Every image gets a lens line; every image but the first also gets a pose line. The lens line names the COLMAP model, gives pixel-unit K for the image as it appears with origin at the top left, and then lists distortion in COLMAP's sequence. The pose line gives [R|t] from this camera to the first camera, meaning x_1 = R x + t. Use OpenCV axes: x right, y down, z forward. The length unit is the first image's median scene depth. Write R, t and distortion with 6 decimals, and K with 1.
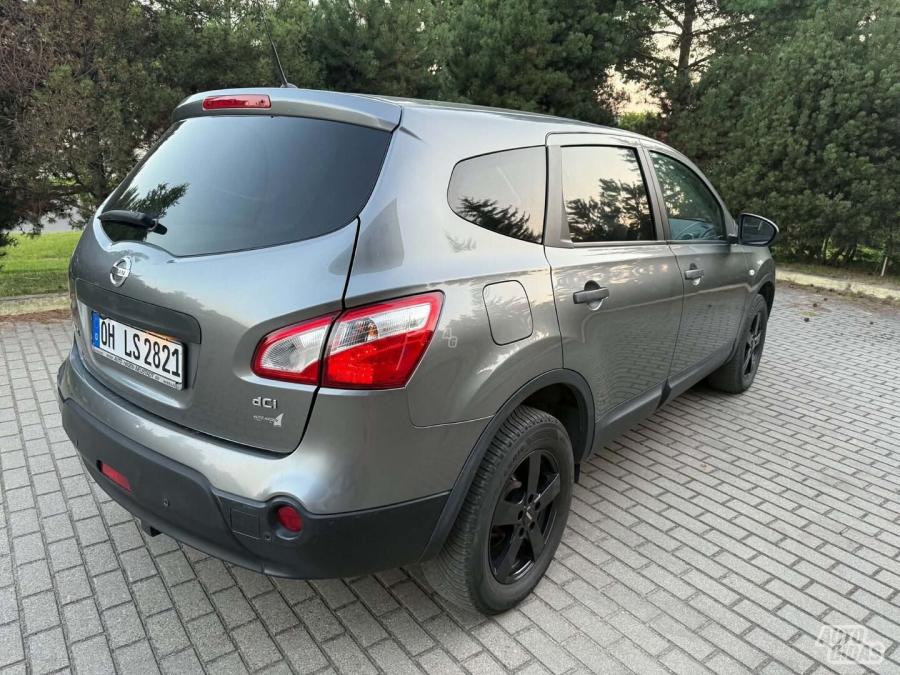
lens RADIAL K [[655.8, 0, 455.1], [0, 655.8, 337.2], [0, 0, 1]] dist [0.046652, -0.058674]
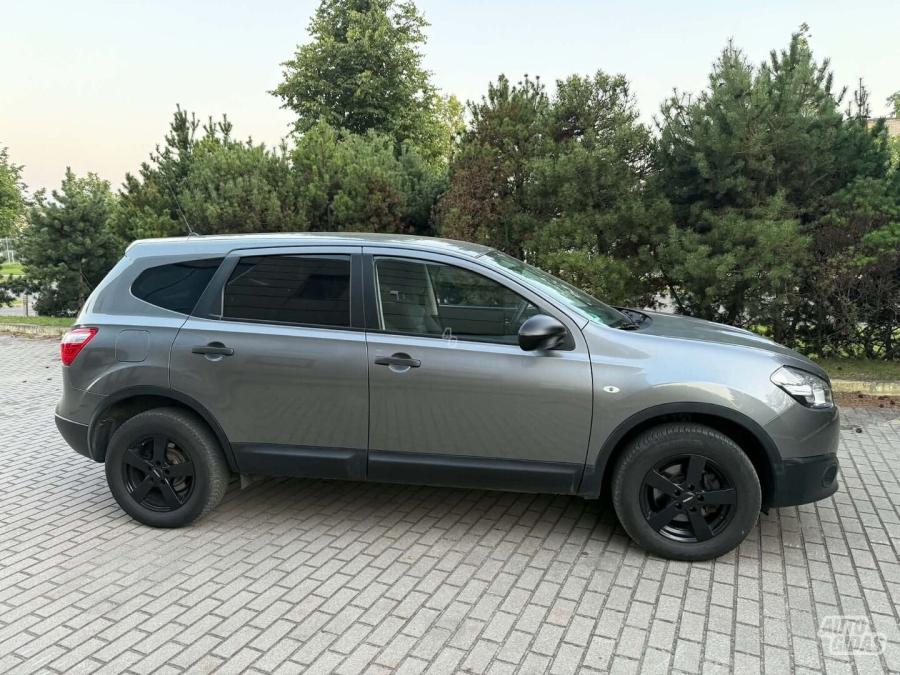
lens RADIAL K [[655.8, 0, 455.1], [0, 655.8, 337.2], [0, 0, 1]] dist [0.046652, -0.058674]
pose [[0.461389, 0.088792, -0.882744, 2.869979], [-0.206626, 0.978373, -0.009587, -0.309635], [0.862801, 0.186821, 0.469757, 1.201803]]
